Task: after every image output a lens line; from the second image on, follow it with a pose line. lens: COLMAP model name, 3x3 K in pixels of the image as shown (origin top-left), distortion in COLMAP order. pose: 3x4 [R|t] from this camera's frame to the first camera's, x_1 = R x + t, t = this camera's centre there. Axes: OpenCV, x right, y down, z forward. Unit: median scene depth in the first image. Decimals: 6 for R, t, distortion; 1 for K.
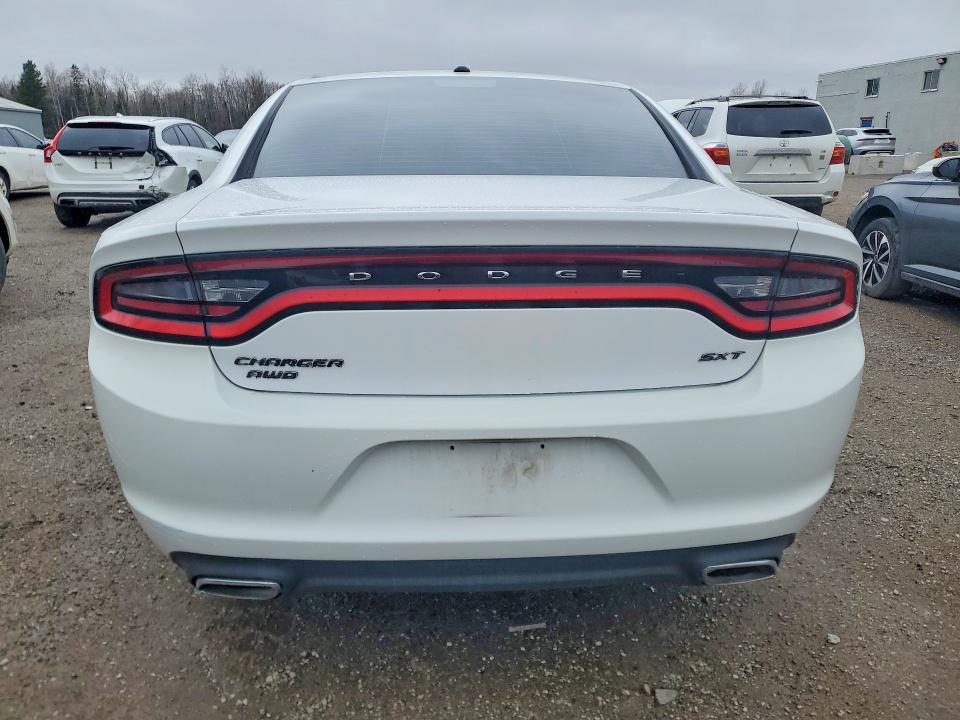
lens RADIAL K [[736.2, 0, 479.8], [0, 736.2, 361.8], [0, 0, 1]] dist [0.013652, -0.014302]
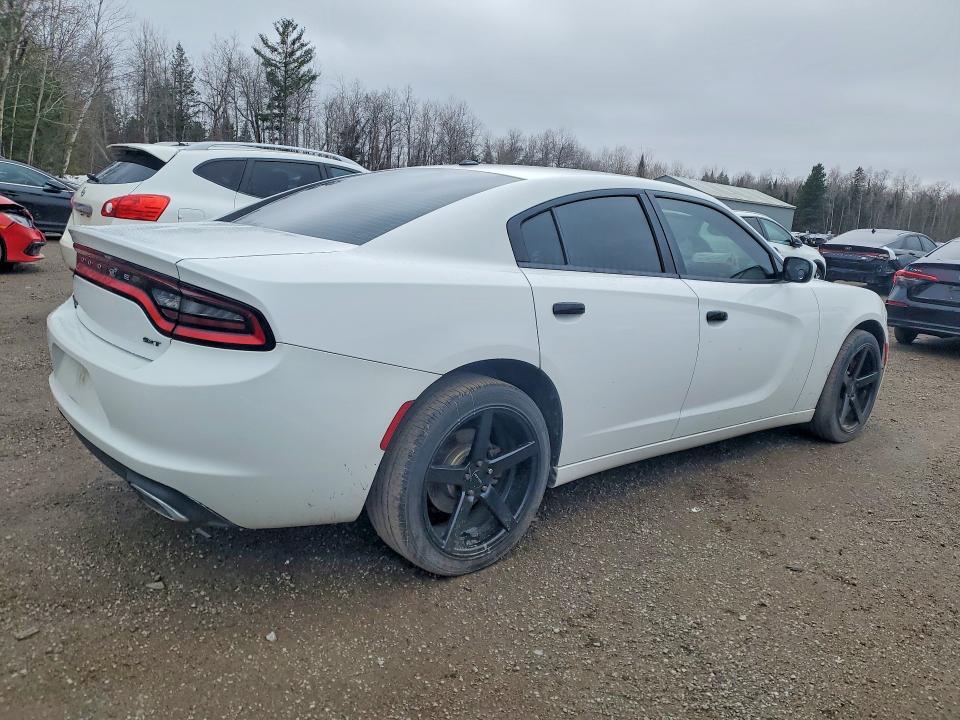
lens RADIAL K [[736.2, 0, 479.5], [0, 736.2, 359.5], [0, 0, 1]] dist [0.013652, -0.014302]
pose [[0.600819, 0.197102, -0.774705, 1.725495], [-0.293966, 0.955696, 0.015166, -0.174834], [0.743371, 0.218625, 0.632141, 0.494405]]
